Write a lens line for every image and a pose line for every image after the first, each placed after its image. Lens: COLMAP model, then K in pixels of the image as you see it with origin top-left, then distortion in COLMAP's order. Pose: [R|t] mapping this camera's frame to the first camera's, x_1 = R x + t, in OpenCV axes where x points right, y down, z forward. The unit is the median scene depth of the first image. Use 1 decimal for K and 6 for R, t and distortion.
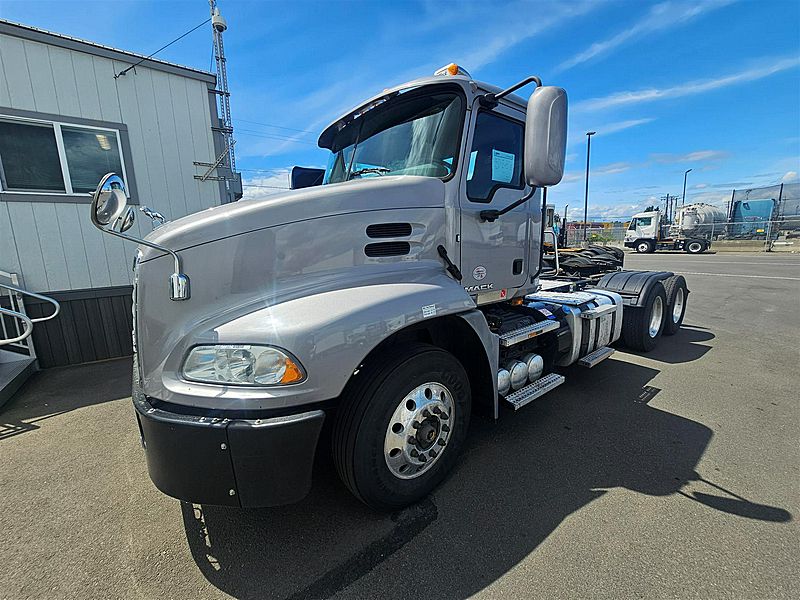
lens RADIAL K [[323.0, 0, 408.4], [0, 323.0, 298.6], [0, 0, 1]] dist [0.001950, 0.000082]
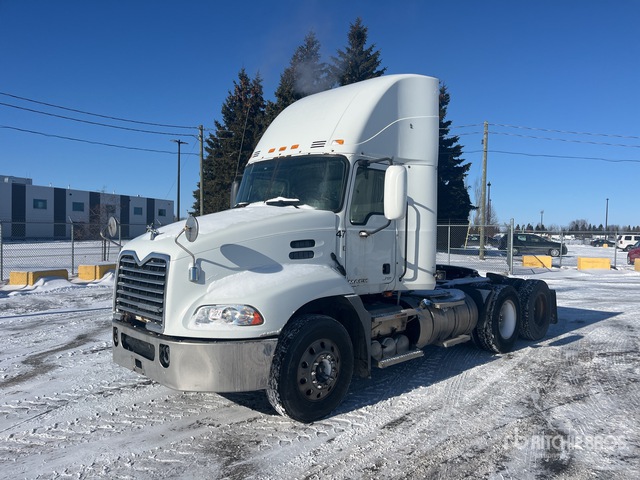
lens RADIAL K [[489.3, 0, 331.7], [0, 489.3, 239.5], [0, 0, 1]] dist [-0.004599, 0.003603]
pose [[0.993953, 0.031091, 0.105316, -0.165368], [-0.013563, 0.986496, -0.163222, 0.166319], [-0.108968, 0.160806, 0.980952, -1.401370]]
